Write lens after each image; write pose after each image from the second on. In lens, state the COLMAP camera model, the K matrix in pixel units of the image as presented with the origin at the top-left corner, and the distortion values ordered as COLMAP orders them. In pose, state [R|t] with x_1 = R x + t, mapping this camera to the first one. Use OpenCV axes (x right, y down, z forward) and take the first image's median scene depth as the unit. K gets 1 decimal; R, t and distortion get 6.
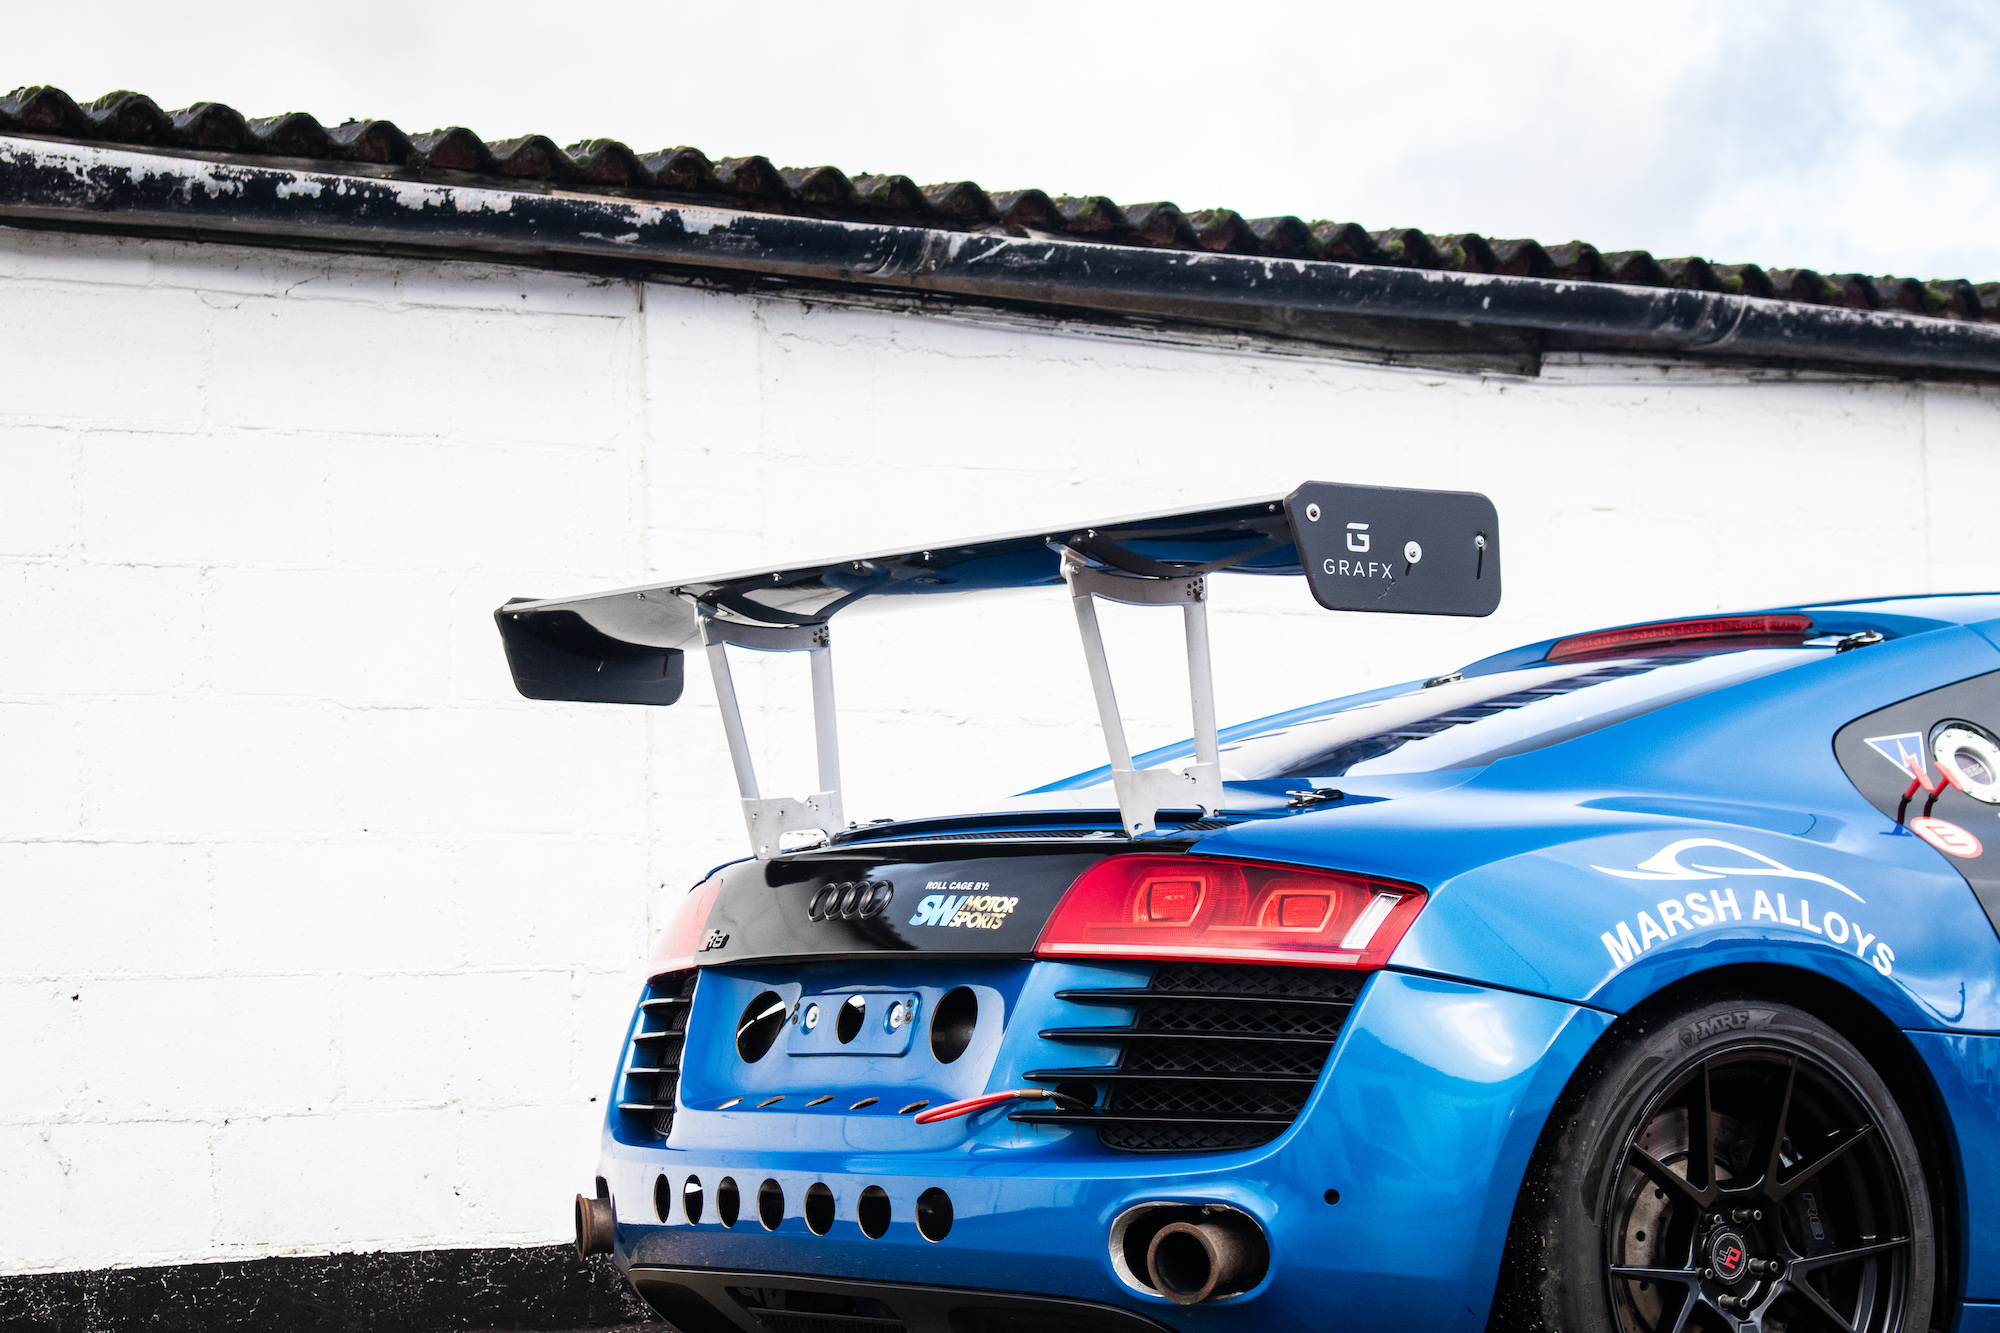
lens RADIAL K [[4796.8, 0, 1001.9], [0, 4796.8, 658.9], [0, 0, 1]] dist [0.057871, -0.279476]
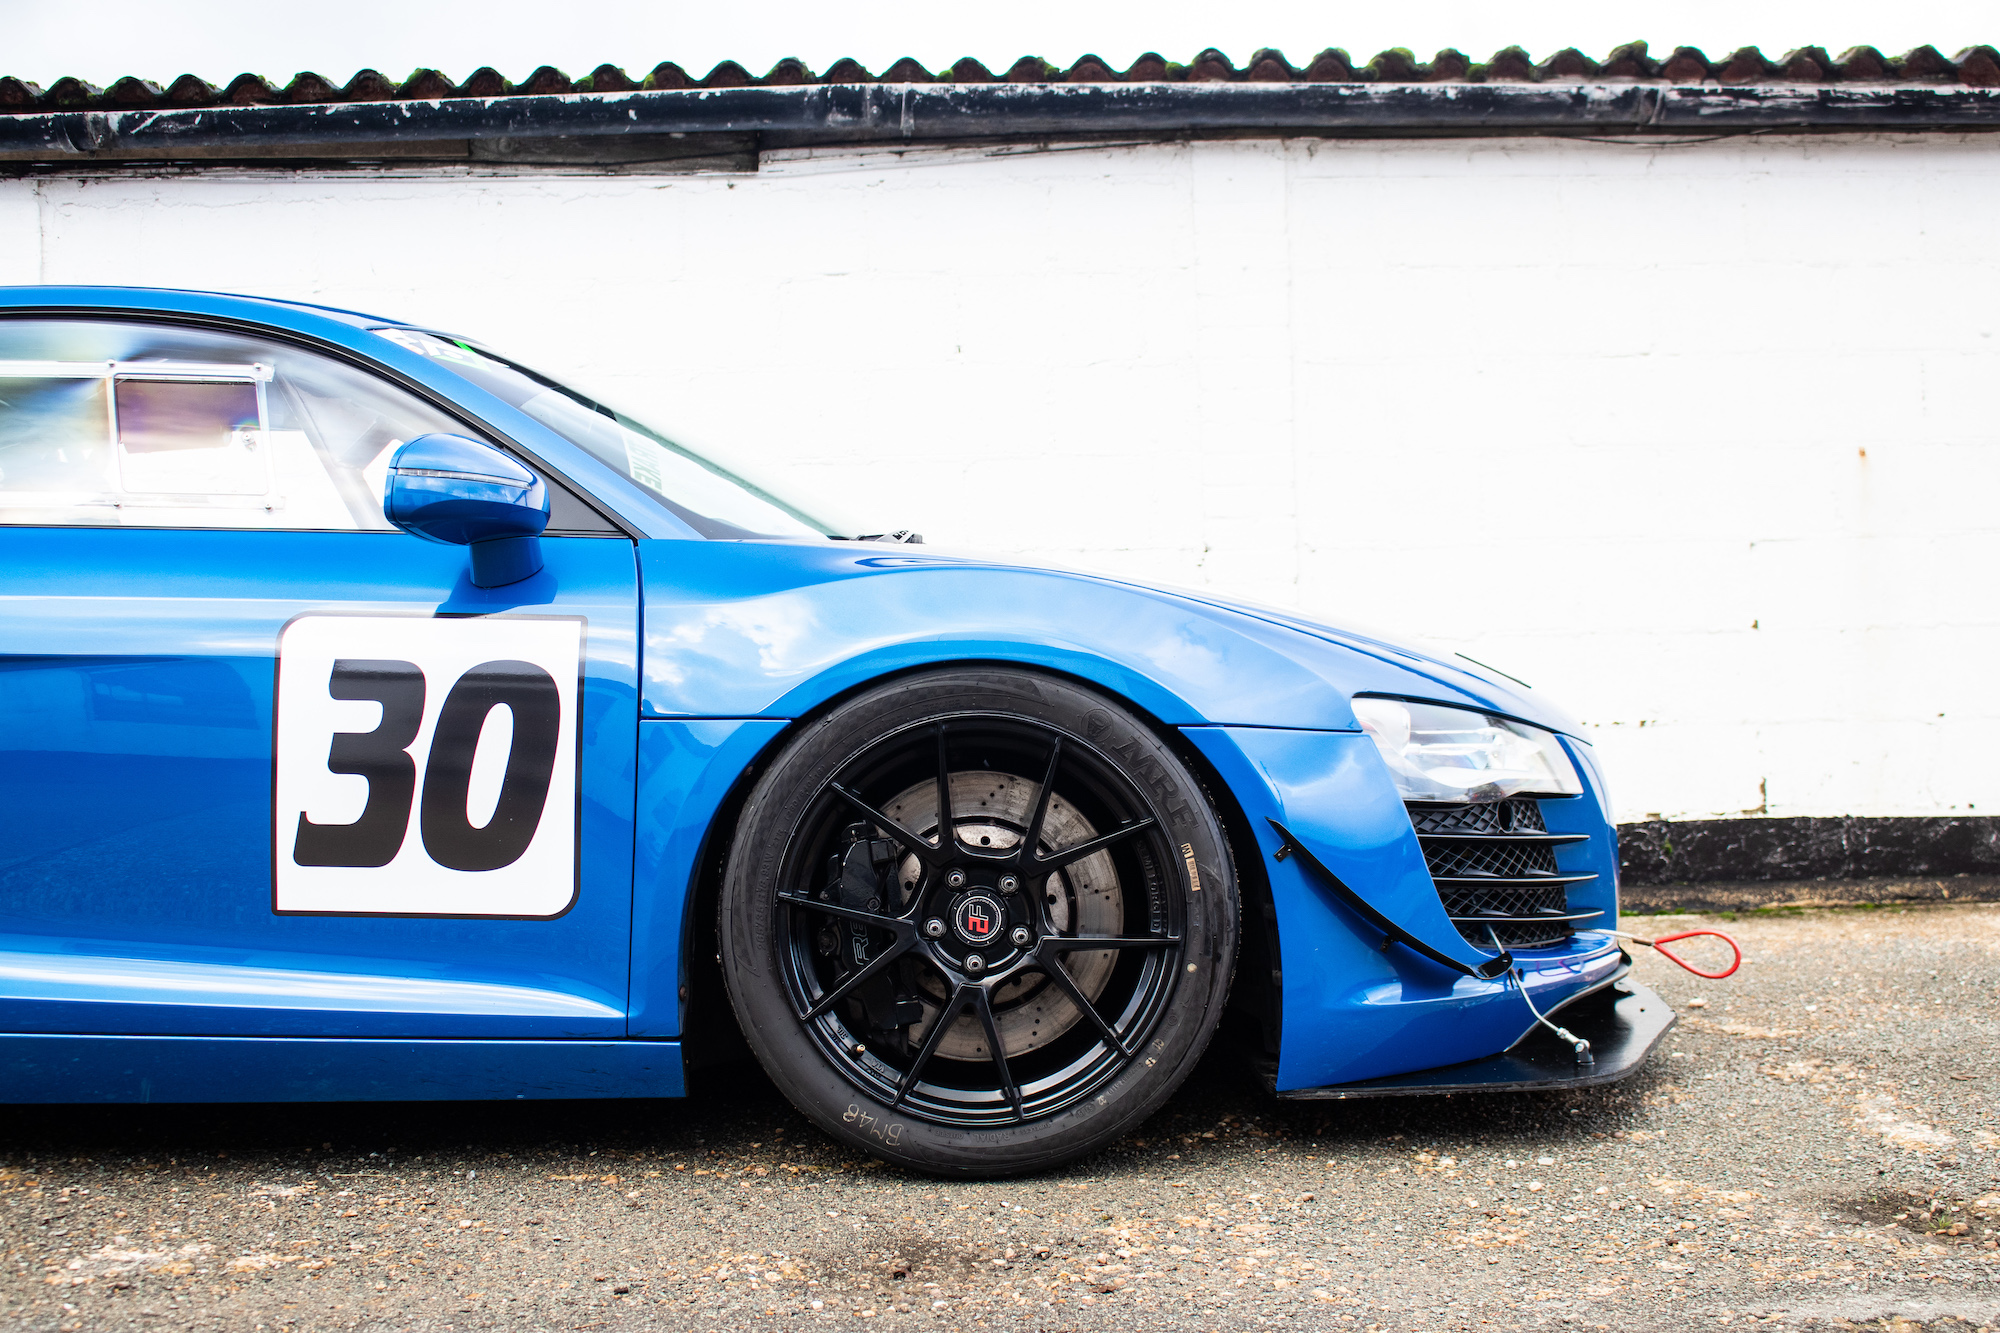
lens RADIAL K [[2362.4, 0, 999.4], [0, 2362.4, 668.1], [0, 0, 1]] dist [-0.112489, 0.152374]
pose [[0.836908, -0.006718, -0.547303, 0.585675], [0.049963, 0.996688, 0.064168, 0.039146], [0.545059, -0.081048, 0.834471, 0.614650]]
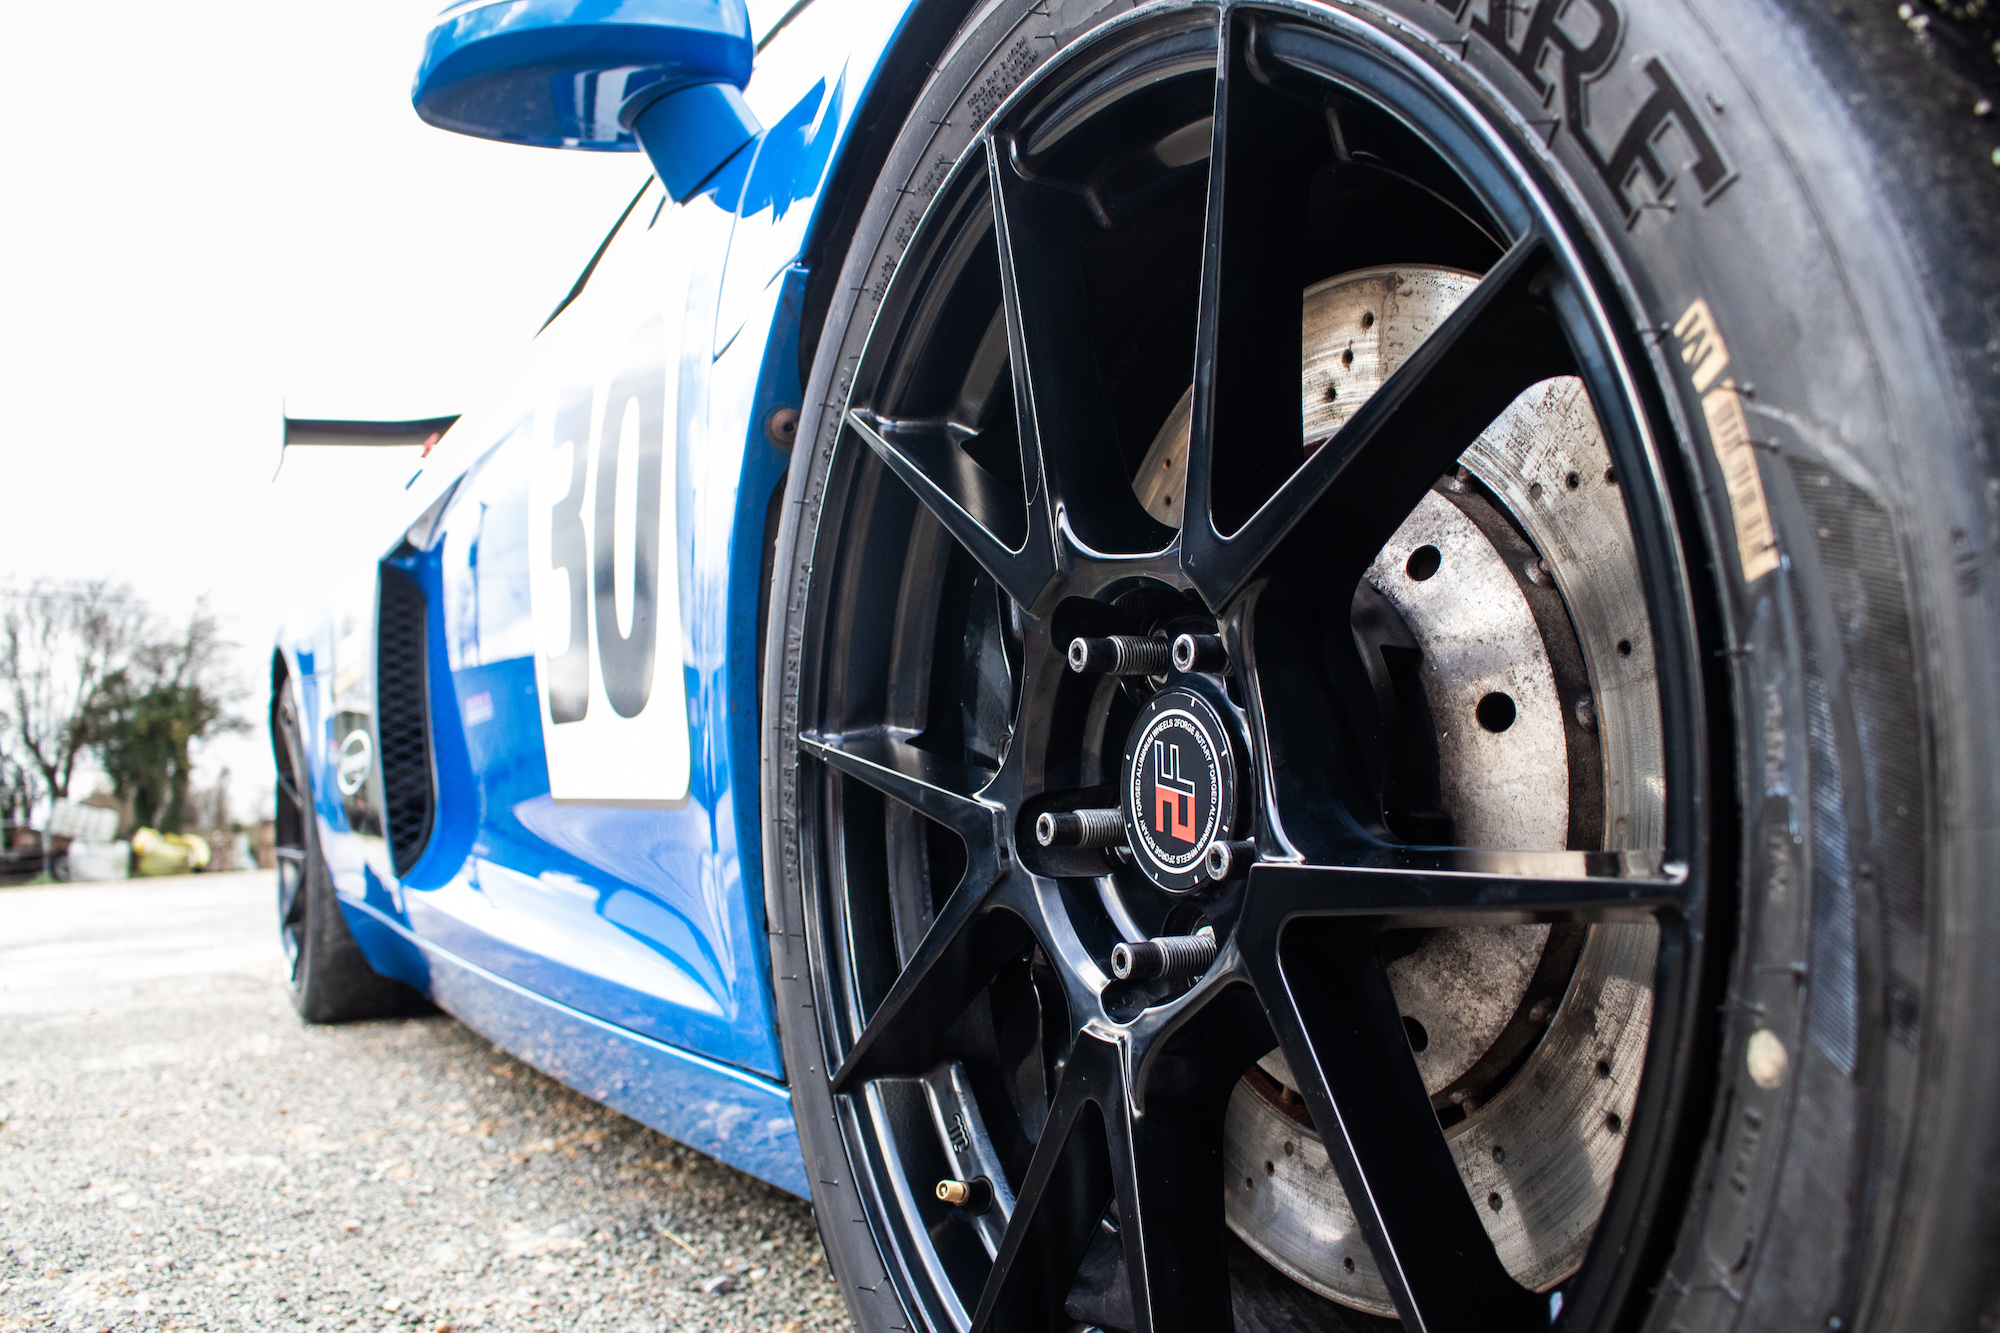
lens RADIAL K [[1674.7, 0, 1011.7], [0, 1674.7, 662.1], [0, 0, 1]] dist [-0.159688, 0.130111]
pose [[-0.105778, -0.062484, -0.992425, 0.454629], [0.147781, 0.985953, -0.077828, 0.099749], [0.983347, -0.154894, -0.095059, 0.913257]]
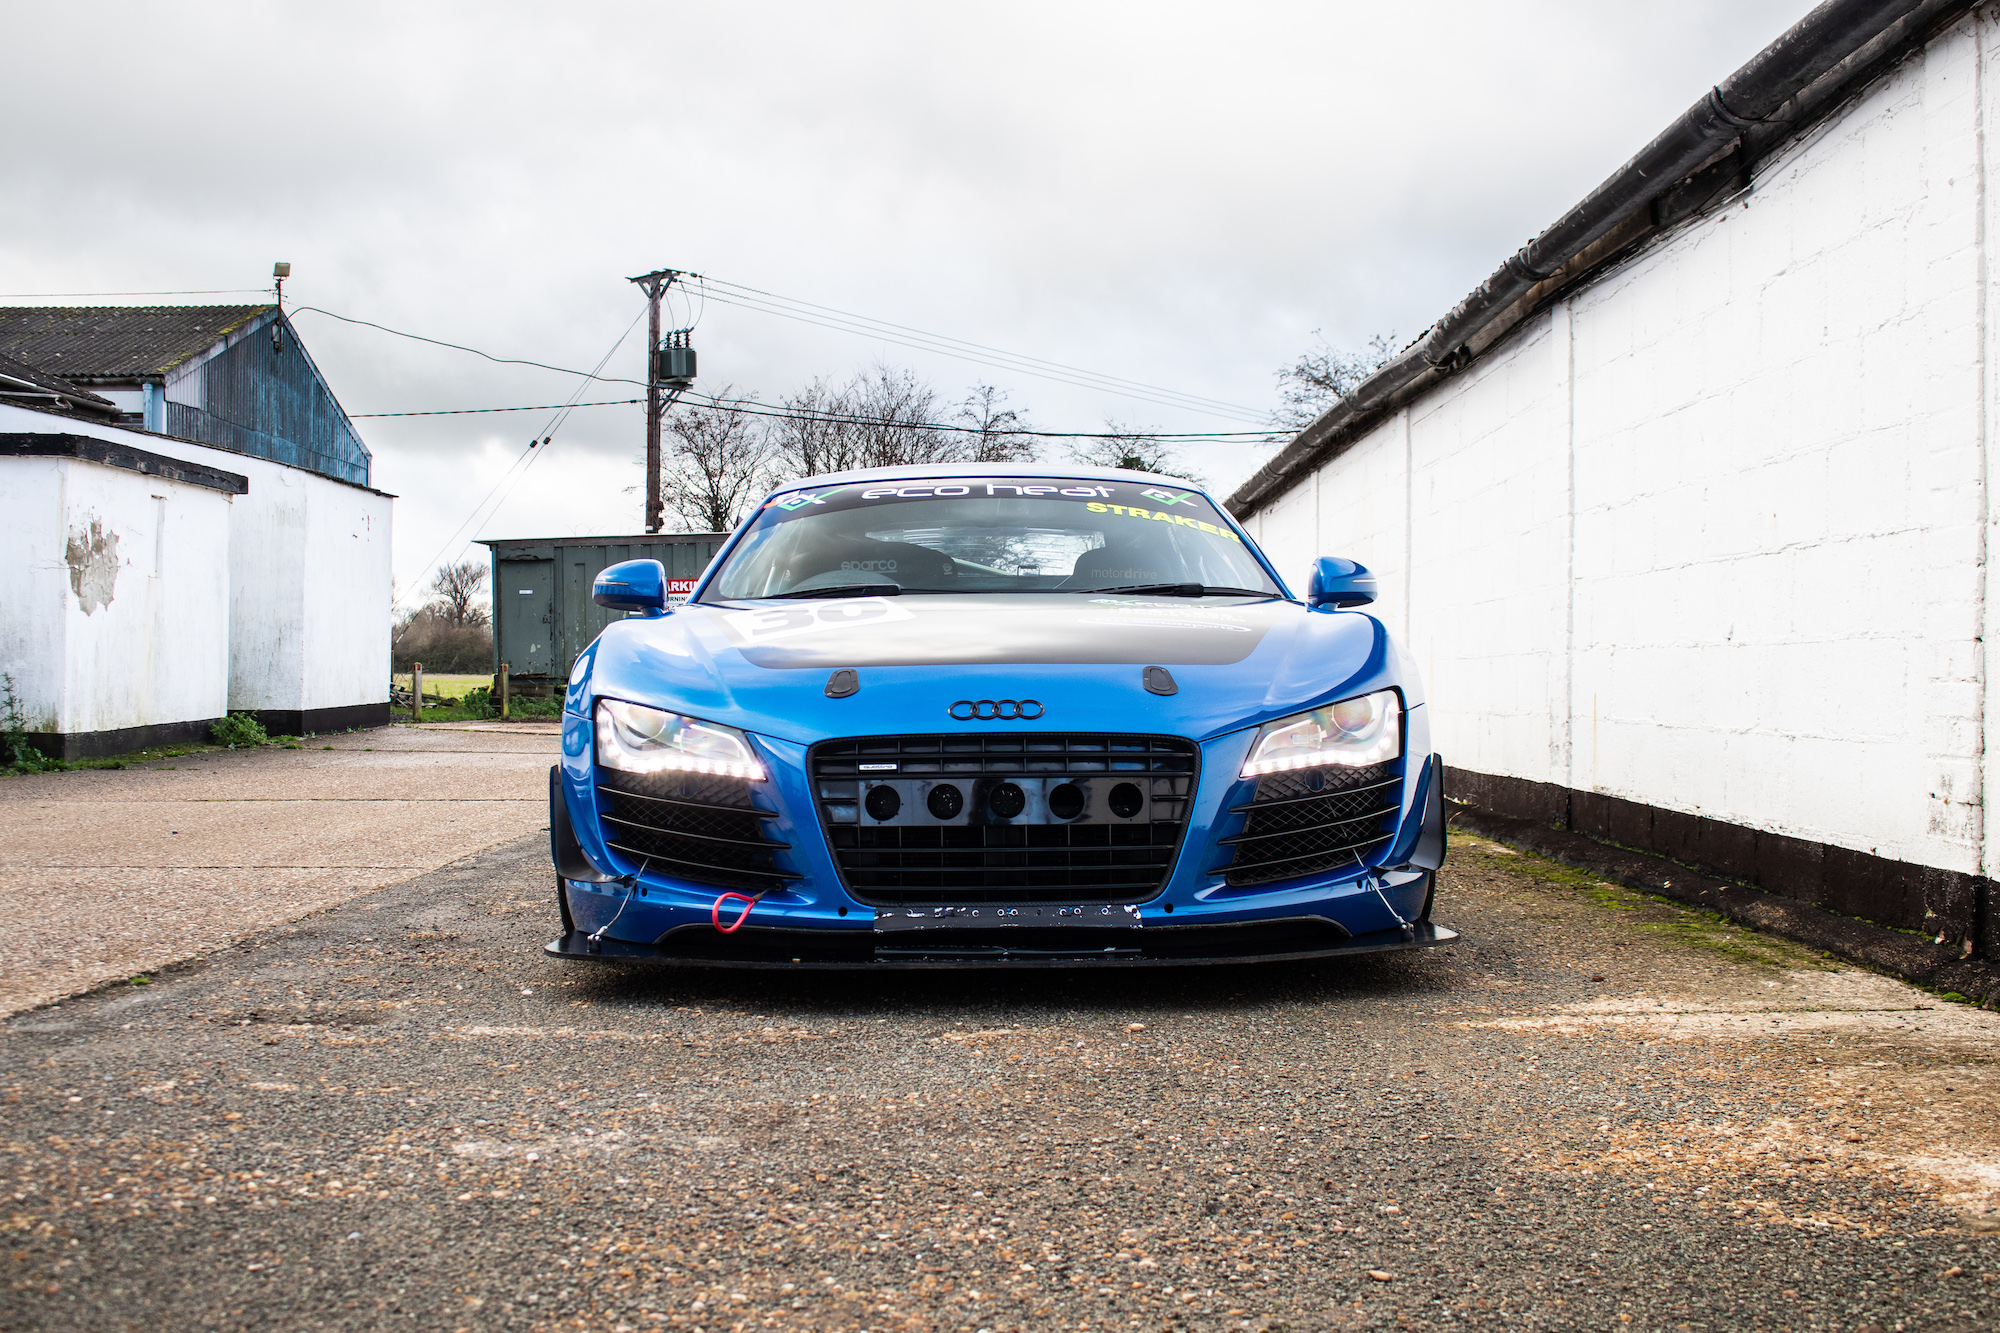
lens RADIAL K [[2131.9, 0, 1000.8], [0, 2131.9, 662.7], [0, 0, 1]] dist [-0.079122, 0.023087]
pose [[-0.558145, 0.009666, -0.829687, 0.825801], [0.072841, 0.996642, -0.037390, 0.089484], [0.826540, -0.081304, -0.556975, 1.351535]]
